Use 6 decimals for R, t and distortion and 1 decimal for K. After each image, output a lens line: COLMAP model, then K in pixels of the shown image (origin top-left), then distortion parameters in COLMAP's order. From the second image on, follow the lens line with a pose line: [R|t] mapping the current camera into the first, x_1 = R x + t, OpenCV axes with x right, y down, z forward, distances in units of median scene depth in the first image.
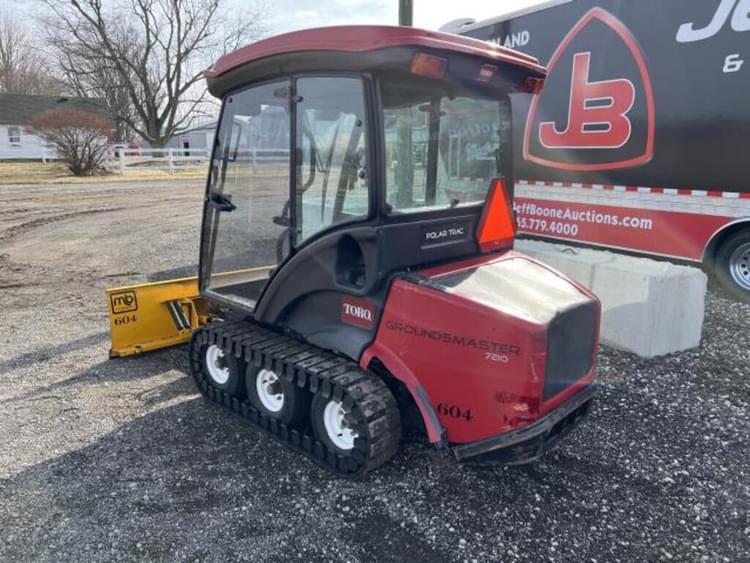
lens RADIAL K [[594.9, 0, 372.2], [0, 594.9, 282.4], [0, 0, 1]] dist [0.035024, -0.014652]
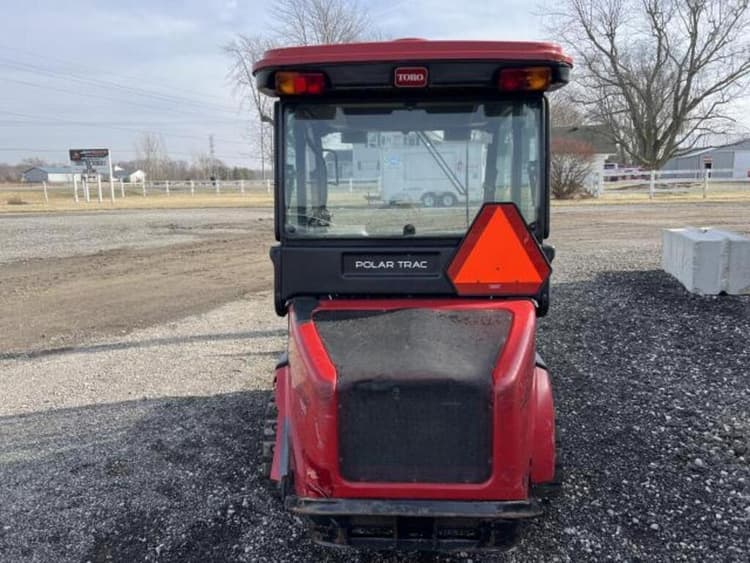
lens RADIAL K [[594.9, 0, 373.1], [0, 594.9, 281.1], [0, 0, 1]] dist [0.035024, -0.014652]
pose [[0.619415, 0.118964, -0.775998, 0.143190], [-0.150482, 0.988115, 0.031365, -0.015024], [0.770506, 0.097346, 0.629955, 0.079584]]
